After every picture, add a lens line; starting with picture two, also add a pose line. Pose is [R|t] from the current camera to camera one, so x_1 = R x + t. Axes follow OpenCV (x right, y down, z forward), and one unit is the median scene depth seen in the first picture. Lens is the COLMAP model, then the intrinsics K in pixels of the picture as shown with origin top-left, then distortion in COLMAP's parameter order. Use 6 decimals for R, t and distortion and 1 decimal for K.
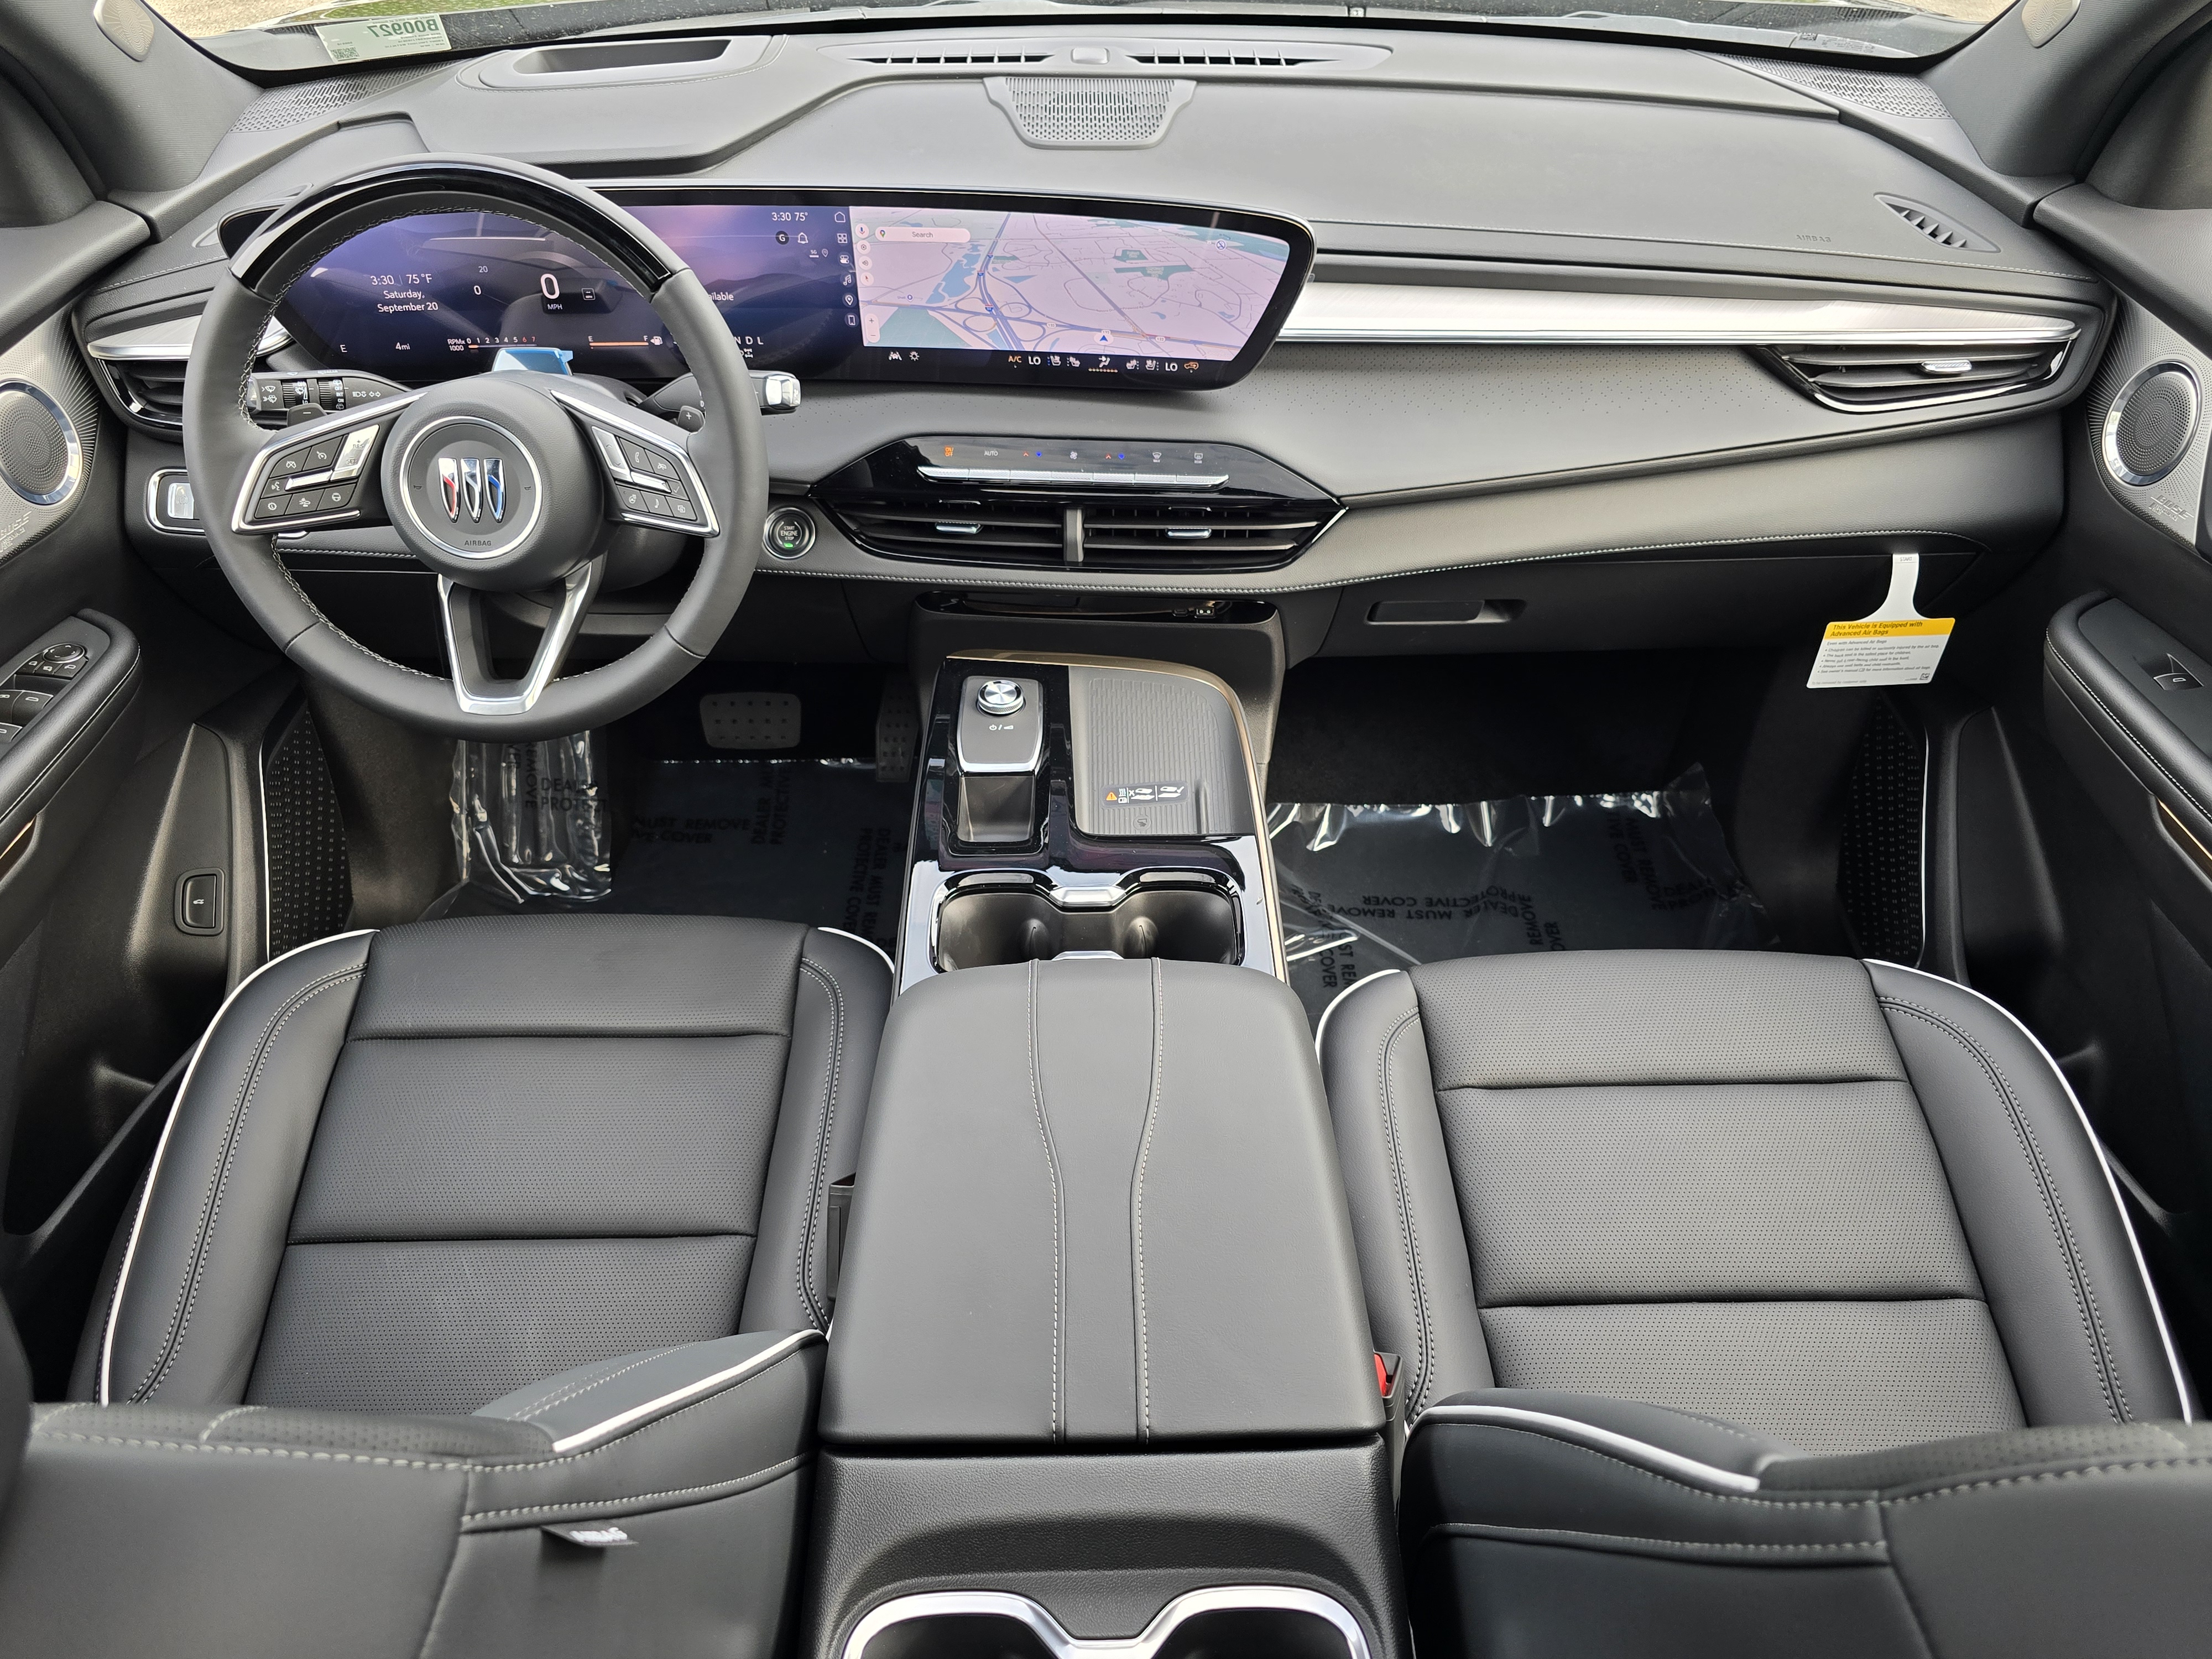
lens RADIAL K [[1676.1, 0, 1102.7], [0, 1676.1, 880.3], [0, 0, 1]] dist [0.035097, -0.045070]
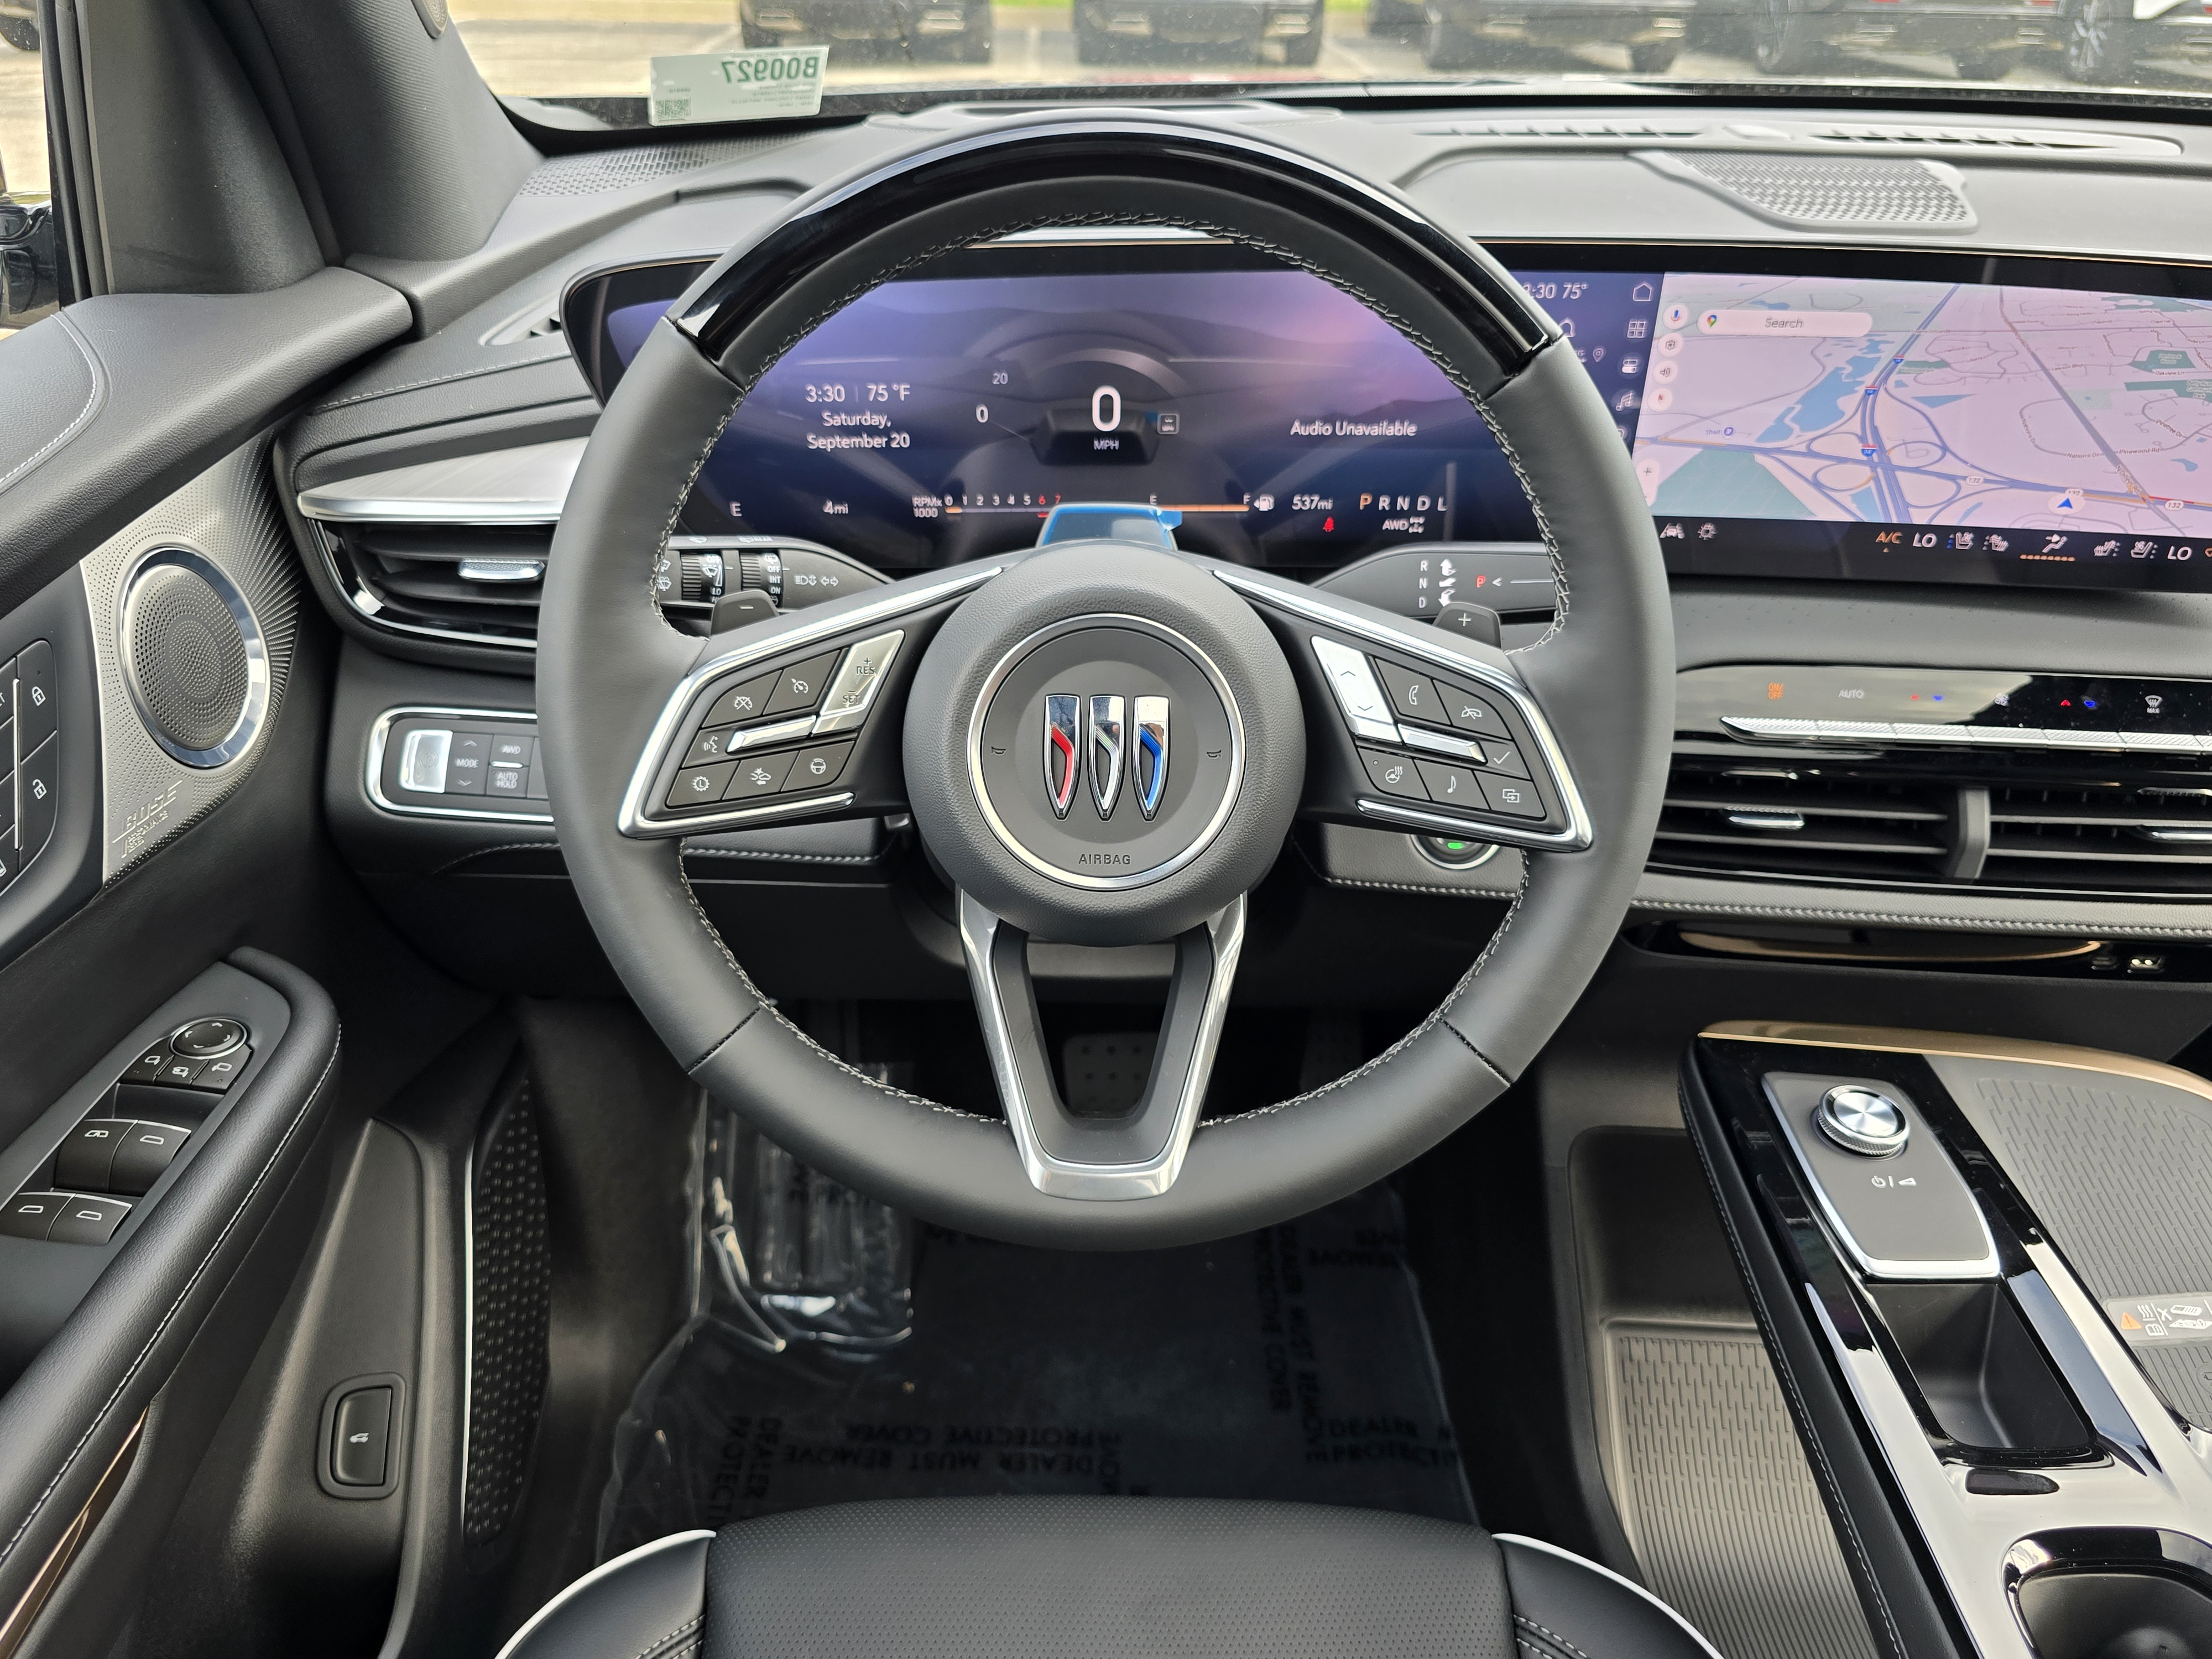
lens RADIAL K [[1604.0, 0, 1017.6], [0, 1604.0, 829.2], [0, 0, 1]] dist [0.038507, -0.059287]
pose [[0.999922, 0.012023, 0.003352, -0.360853], [-0.011293, 0.985851, -0.167241, -0.117269], [-0.005315, 0.167191, 0.985910, 0.480911]]
